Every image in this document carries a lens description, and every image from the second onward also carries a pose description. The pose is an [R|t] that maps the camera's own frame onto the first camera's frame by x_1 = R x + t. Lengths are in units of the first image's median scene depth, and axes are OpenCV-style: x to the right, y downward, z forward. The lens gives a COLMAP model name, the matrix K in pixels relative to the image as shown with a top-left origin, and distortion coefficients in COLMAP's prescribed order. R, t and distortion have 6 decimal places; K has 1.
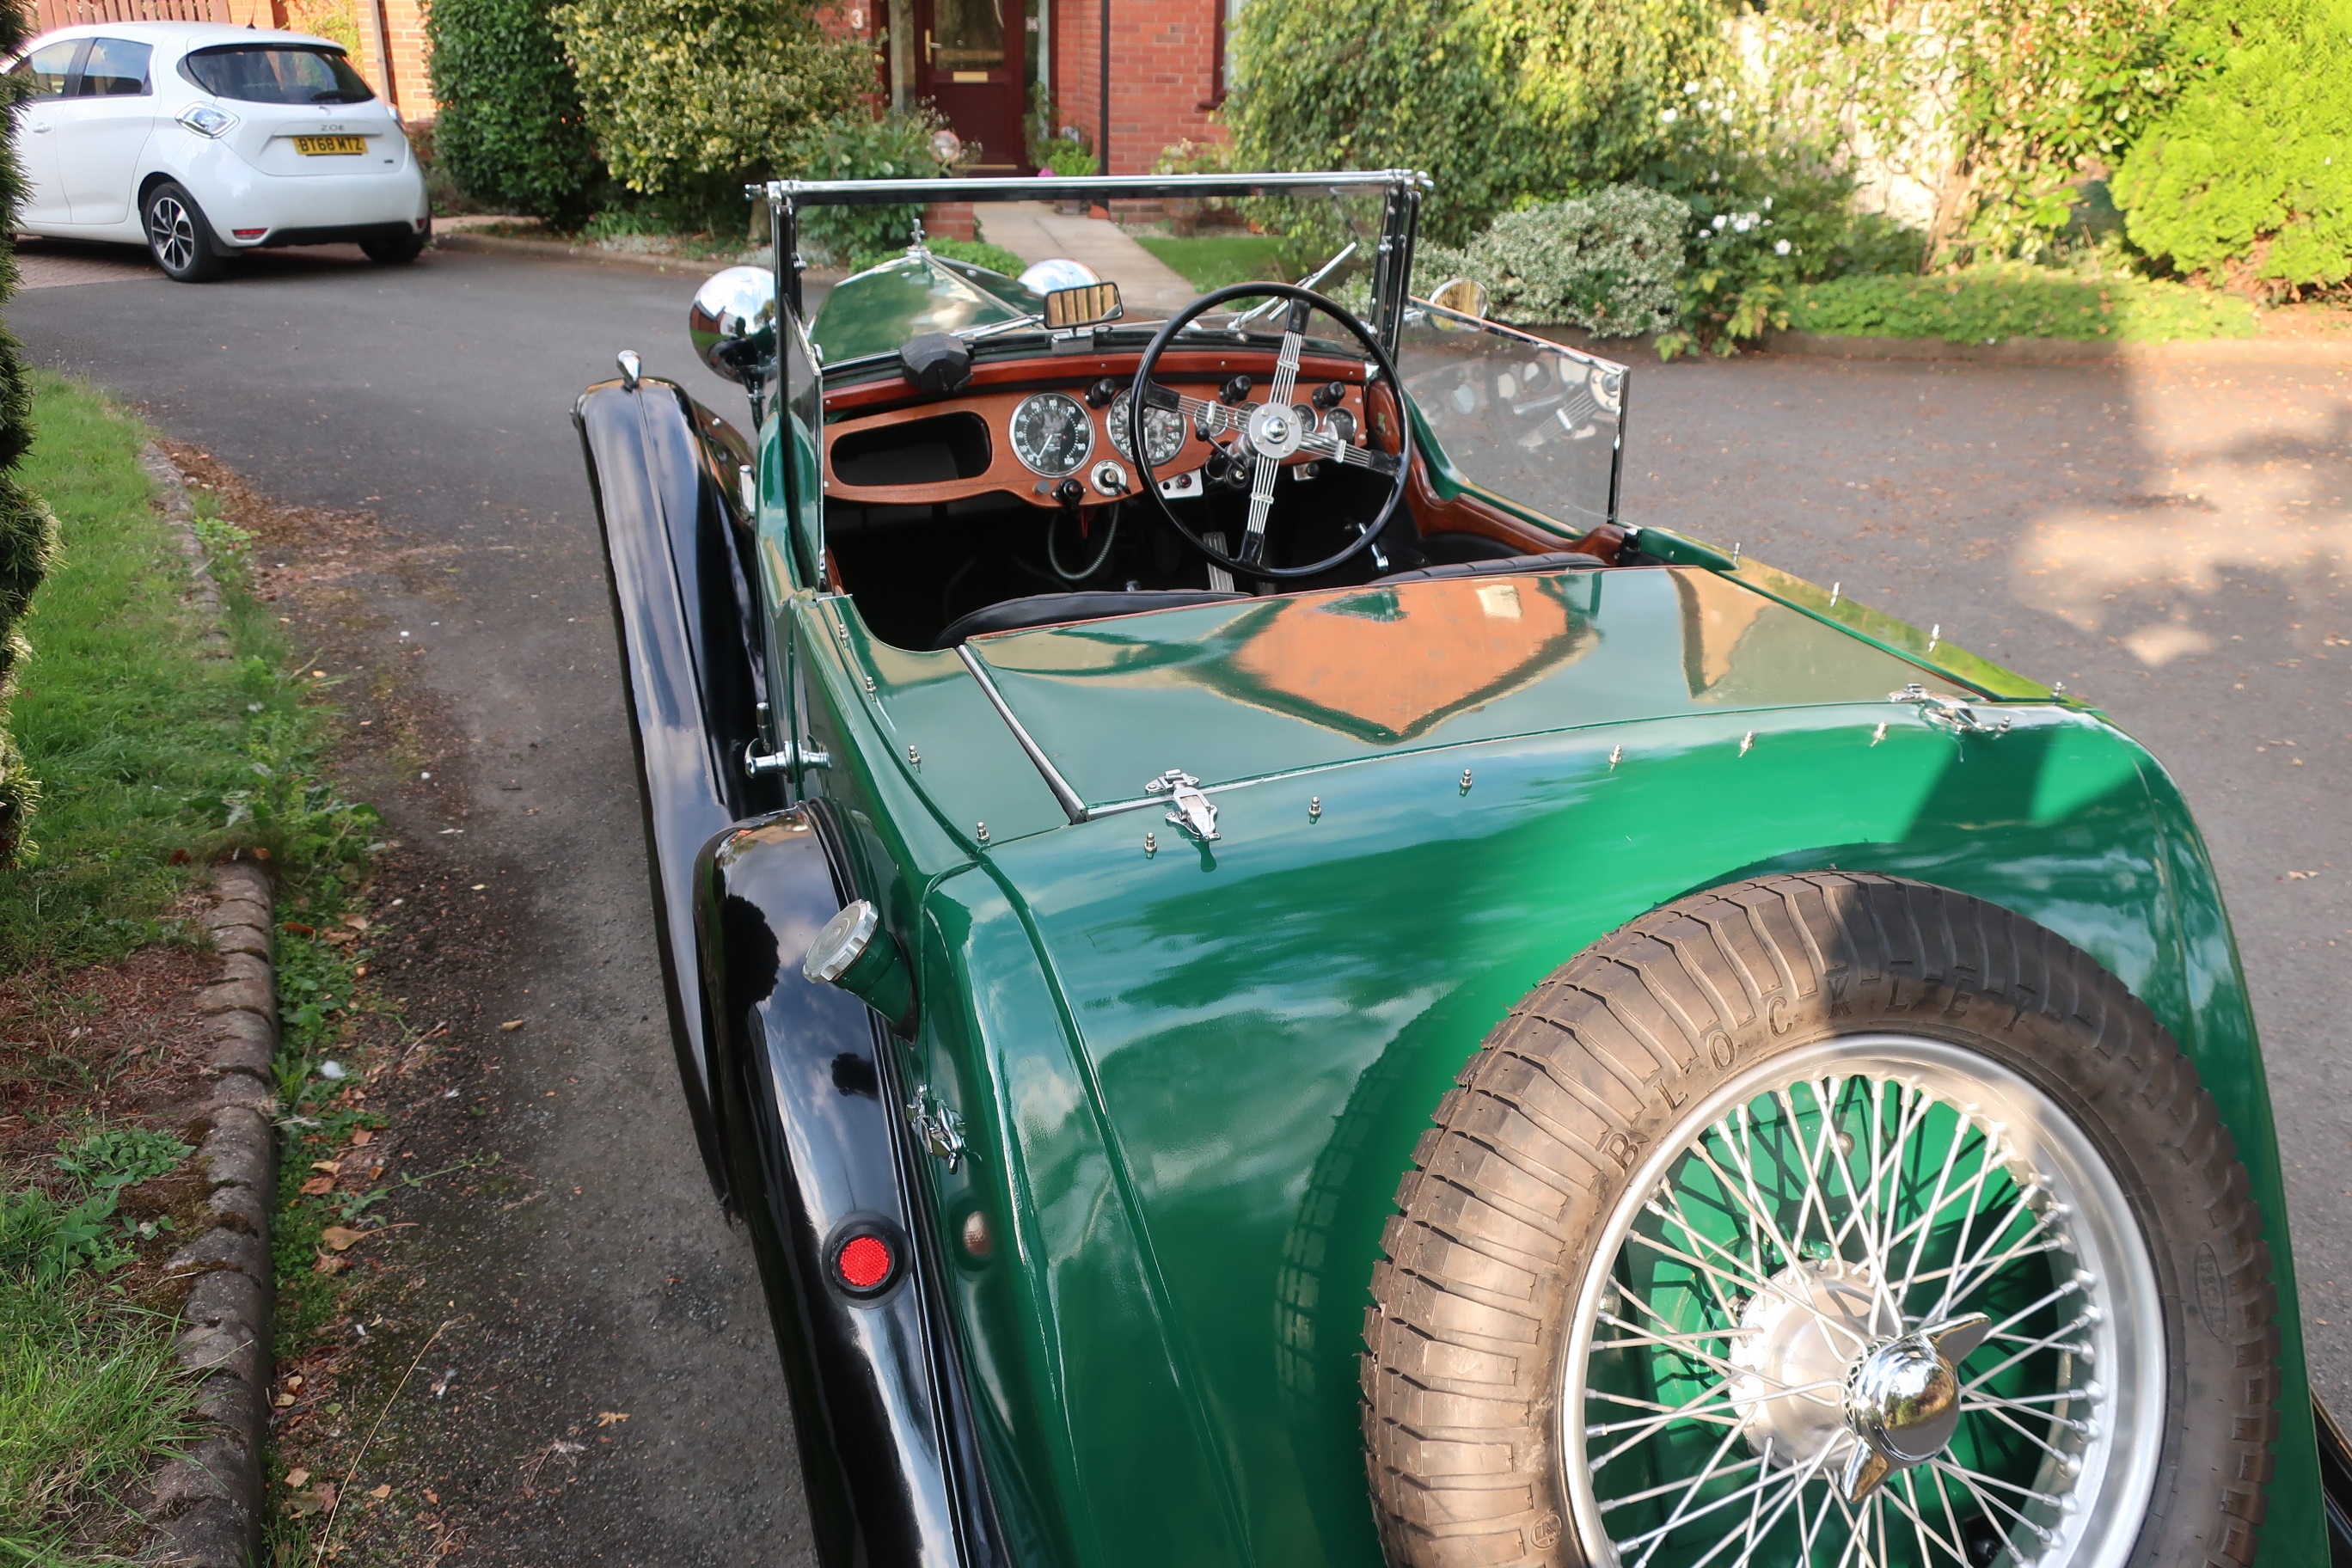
lens RADIAL K [[1855.2, 0, 1181.2], [0, 1855.2, 777.0], [0, 0, 1]] dist [0.000772, -0.003298]
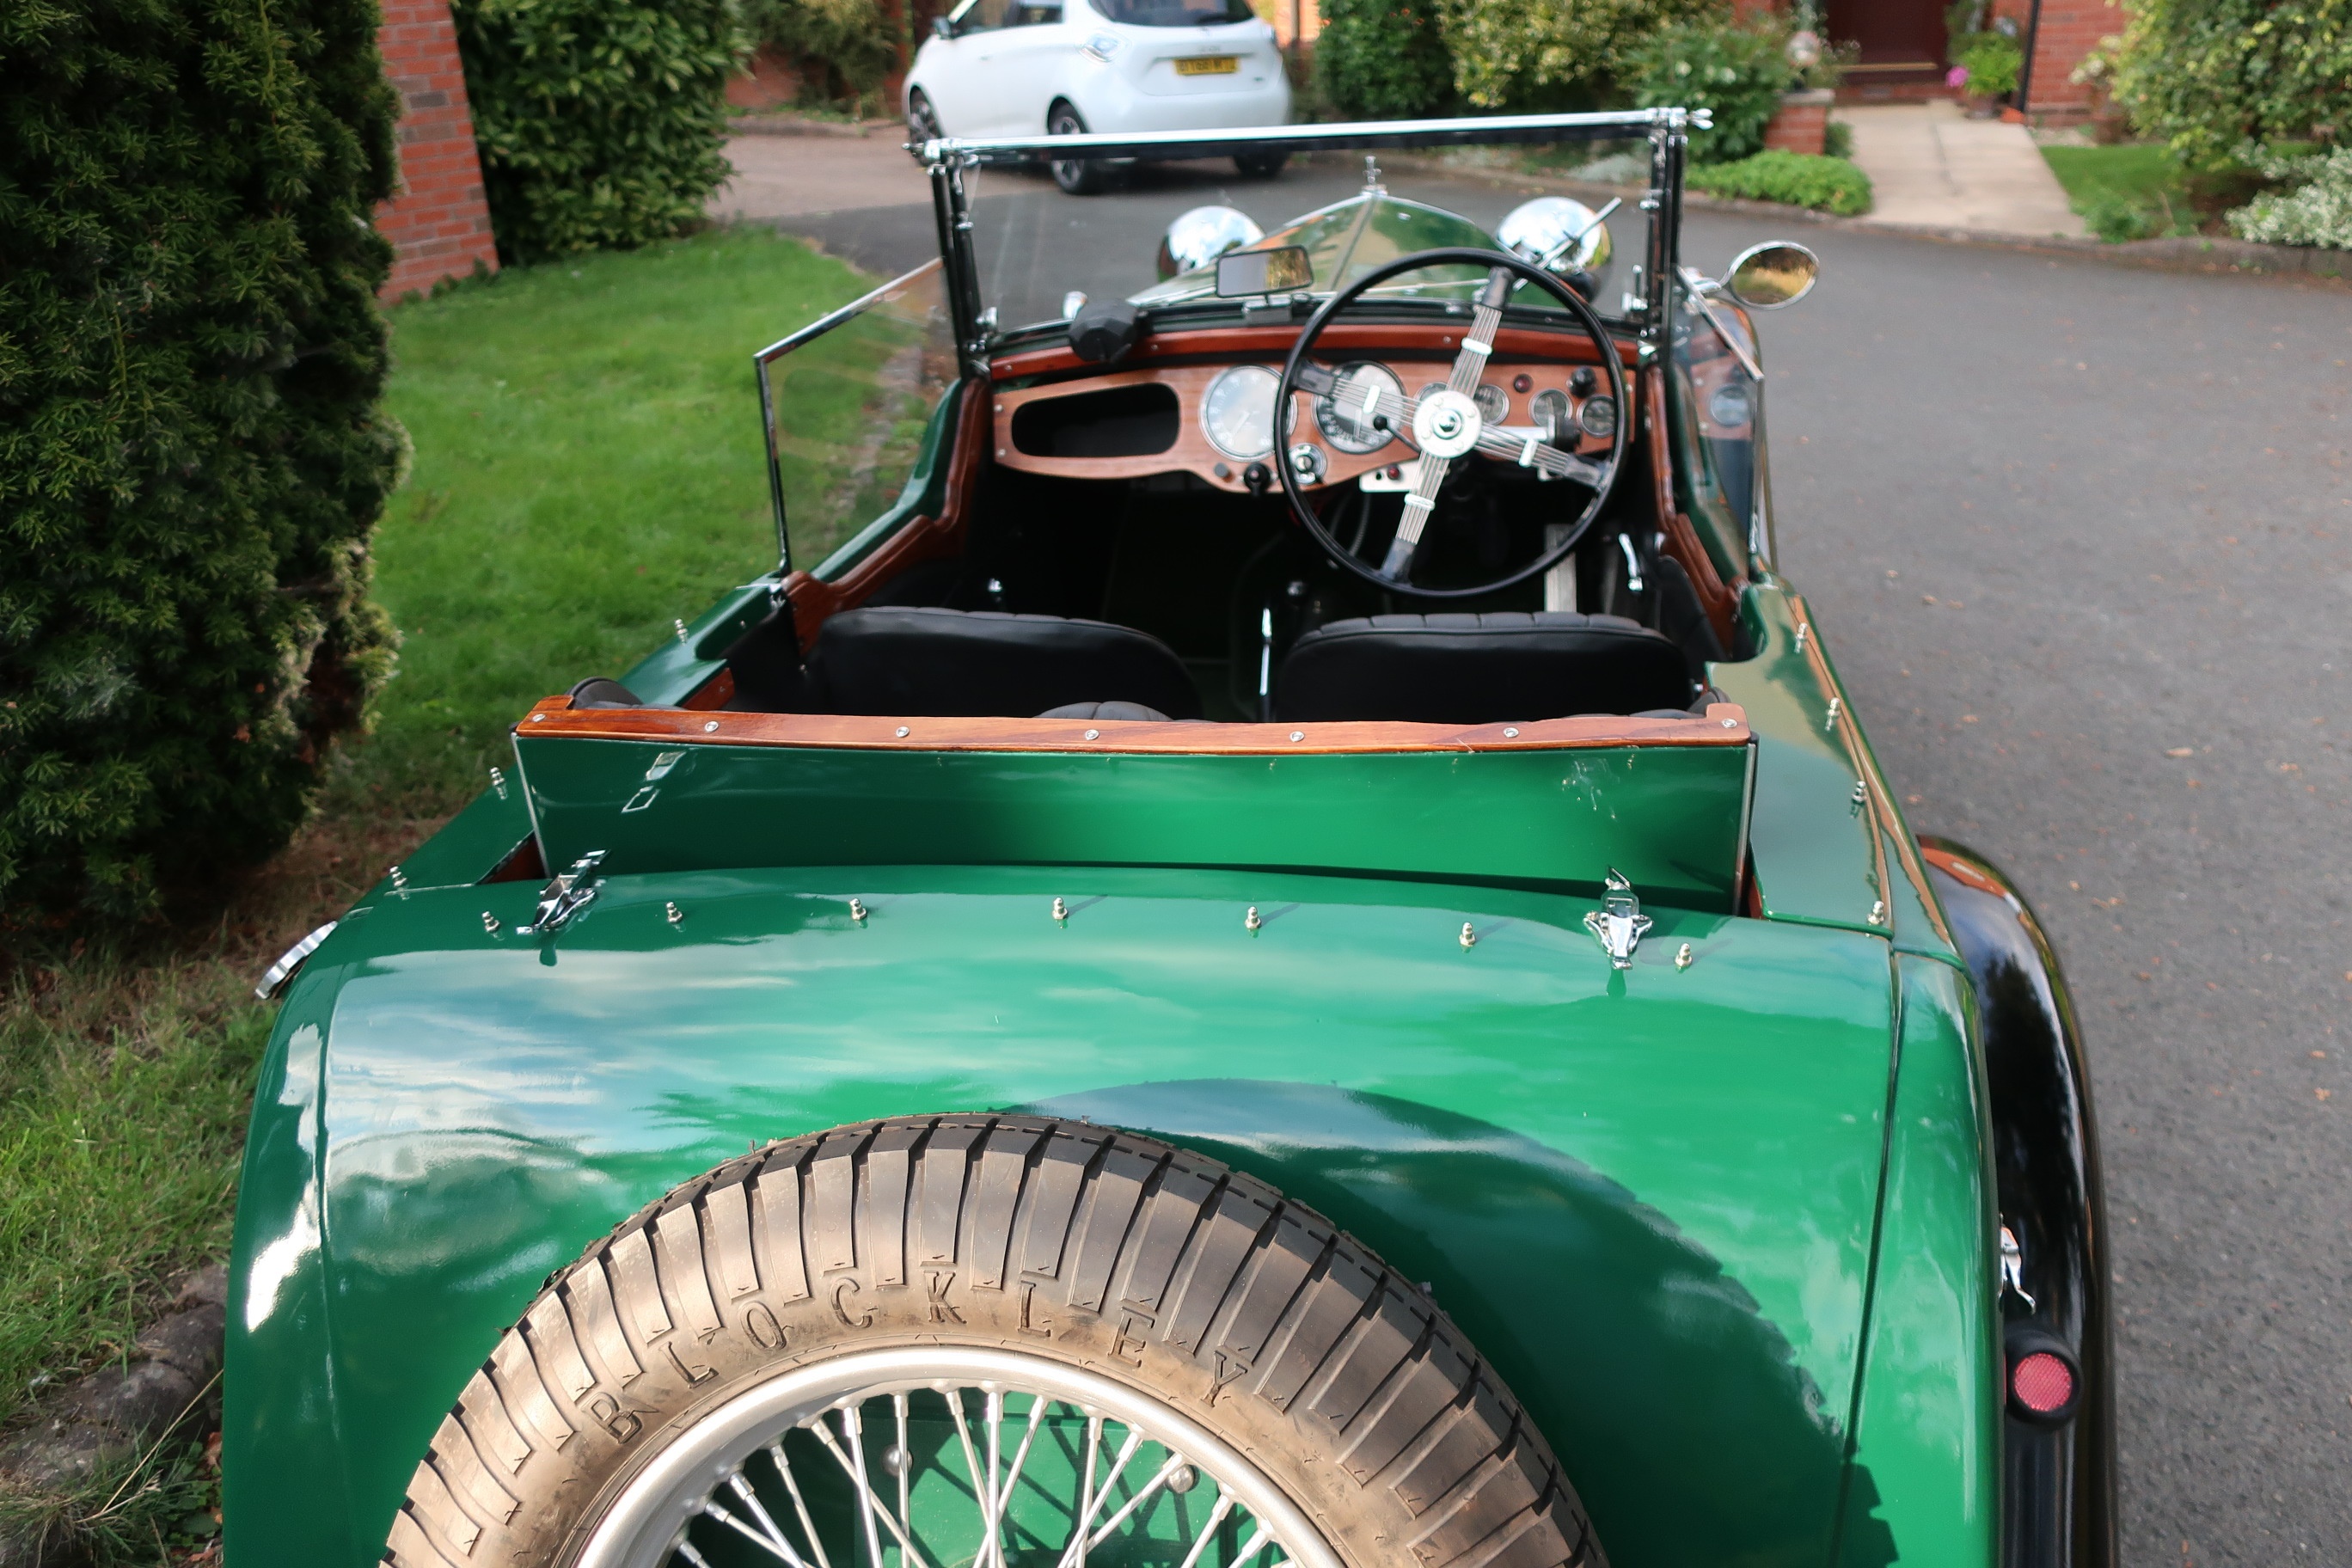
lens RADIAL K [[1855.2, 0, 1173.5], [0, 1855.2, 780.1], [0, 0, 1]] dist [0.000772, -0.003298]
pose [[0.876669, 0.147301, -0.457990, 0.088256], [-0.124588, 0.989010, 0.079609, -0.018970], [0.464683, -0.012731, 0.885386, 0.044929]]
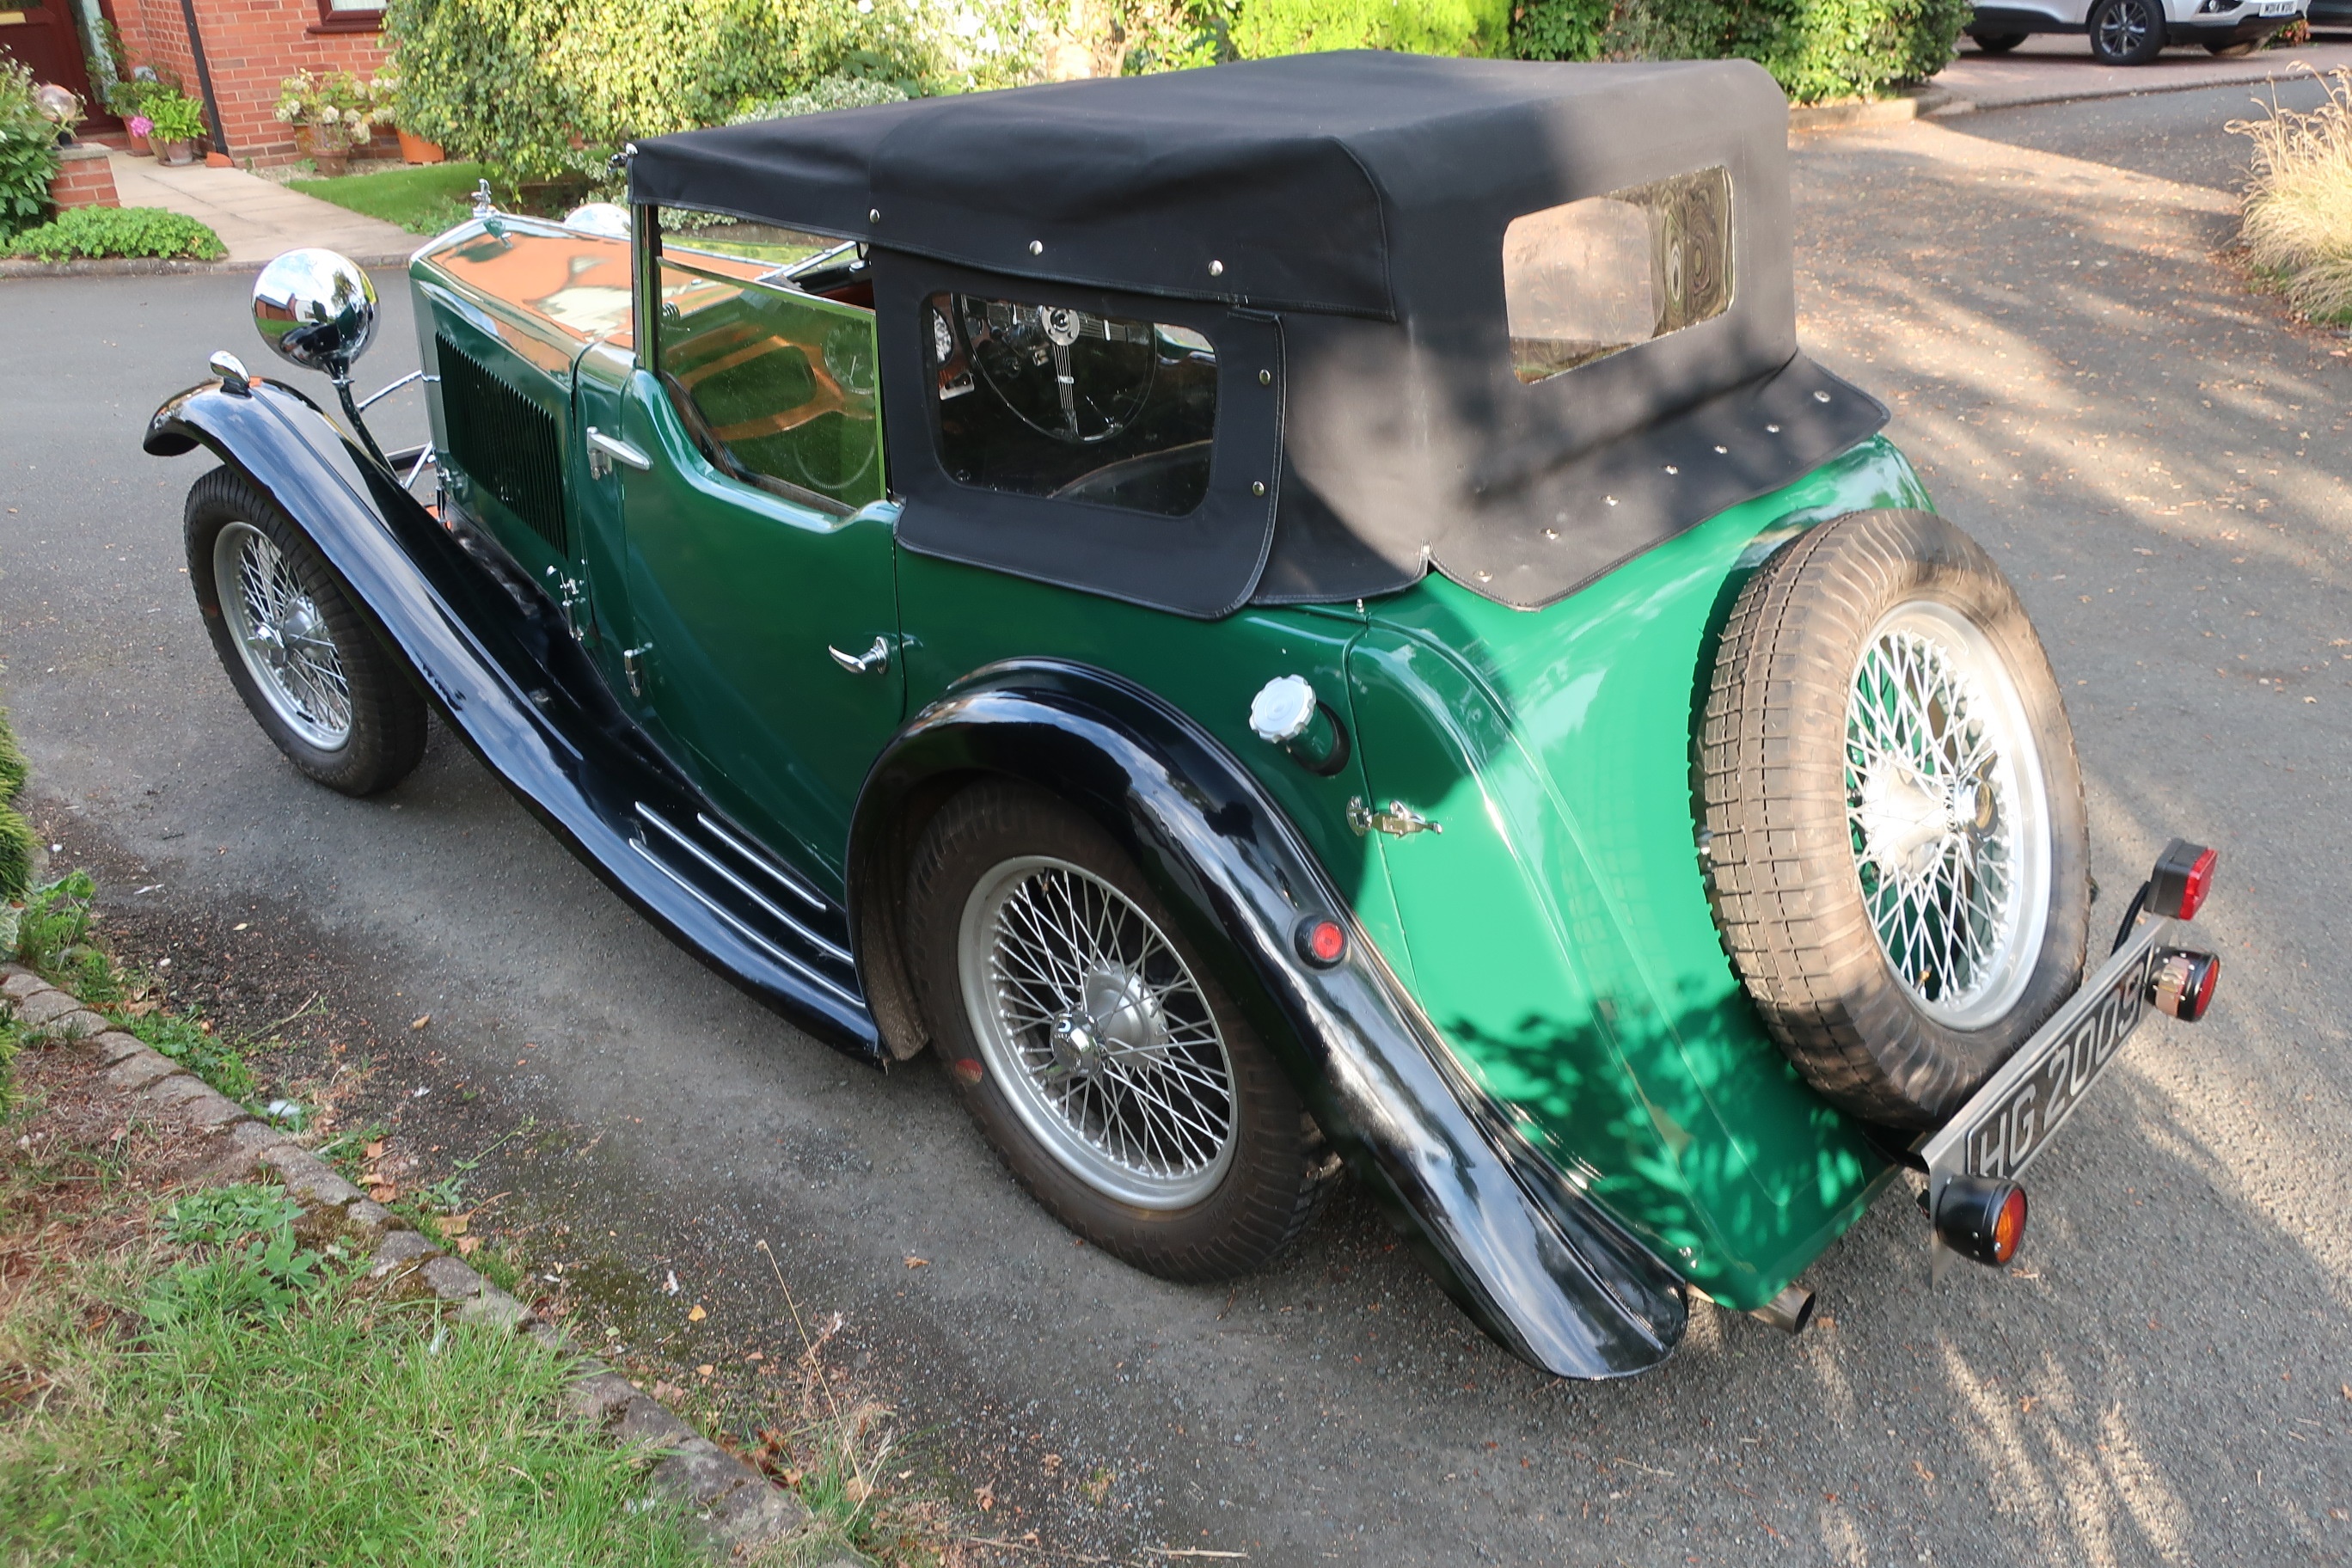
lens RADIAL K [[1855.2, 0, 1181.5], [0, 1855.2, 766.2], [0, 0, 1]] dist [0.000772, -0.003298]
pose [[0.882114, -0.238422, 0.406239, -0.106095], [0.218223, 0.971154, 0.096118, -0.002281], [-0.417437, 0.003863, 0.908698, -0.025494]]
